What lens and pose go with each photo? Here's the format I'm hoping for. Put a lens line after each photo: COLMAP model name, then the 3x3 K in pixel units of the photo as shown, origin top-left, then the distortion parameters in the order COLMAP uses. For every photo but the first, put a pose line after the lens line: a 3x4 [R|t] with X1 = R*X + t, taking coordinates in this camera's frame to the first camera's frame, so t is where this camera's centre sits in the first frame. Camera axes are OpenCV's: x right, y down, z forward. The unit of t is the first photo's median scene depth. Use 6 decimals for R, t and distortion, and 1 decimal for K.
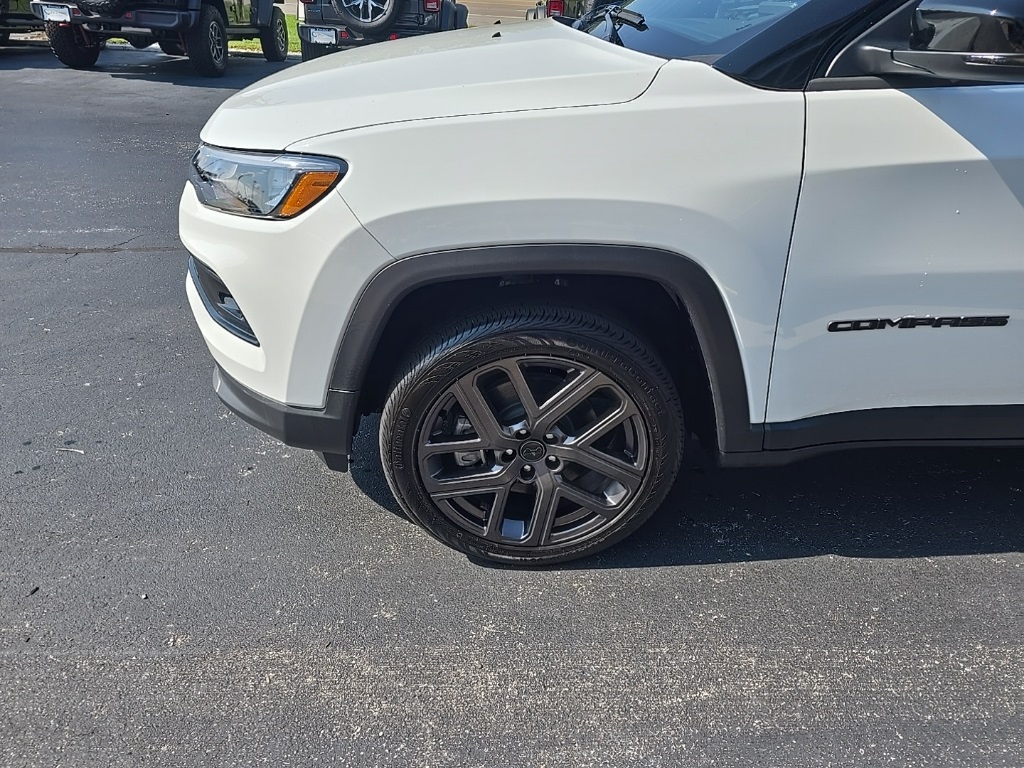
lens RADIAL K [[669.2, 0, 512.0], [0, 669.2, 384.0], [0, 0, 1]] dist [0.046523, -0.047637]
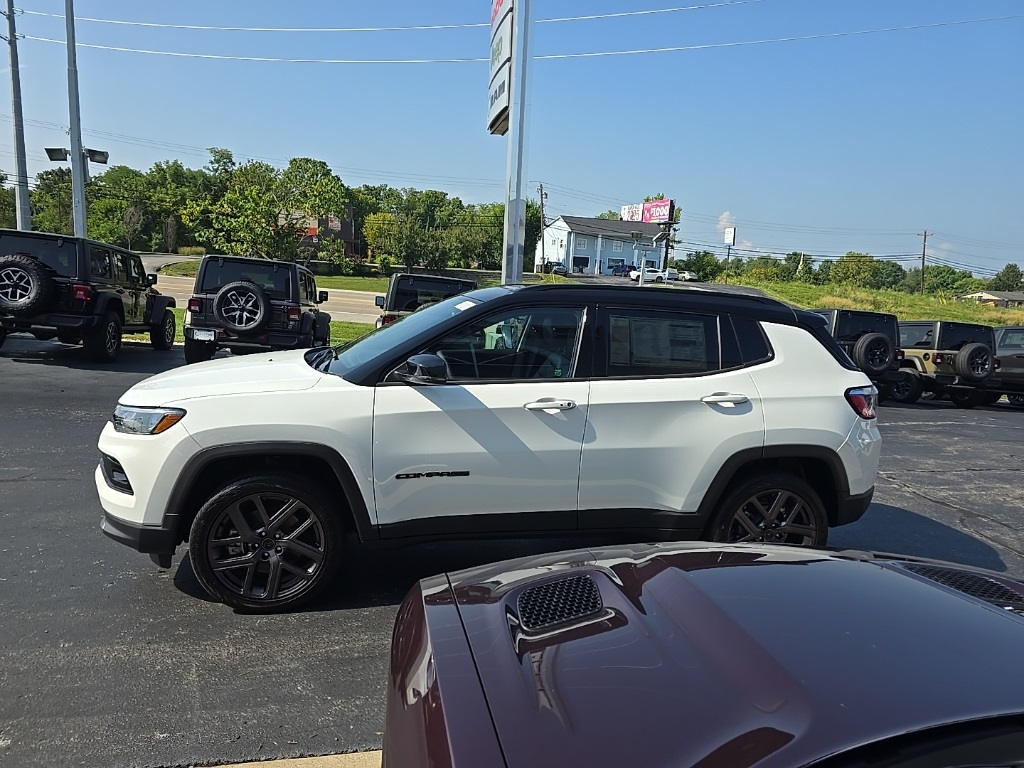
lens RADIAL K [[691.7, 0, 516.3], [0, 691.7, 384.1], [0, 0, 1]] dist [0.060886, -0.053363]
pose [[0.986681, 0.009518, 0.162387, 0.430460], [0.053127, 0.924685, -0.377008, 0.495035], [-0.153746, 0.380613, 0.911864, -1.264182]]
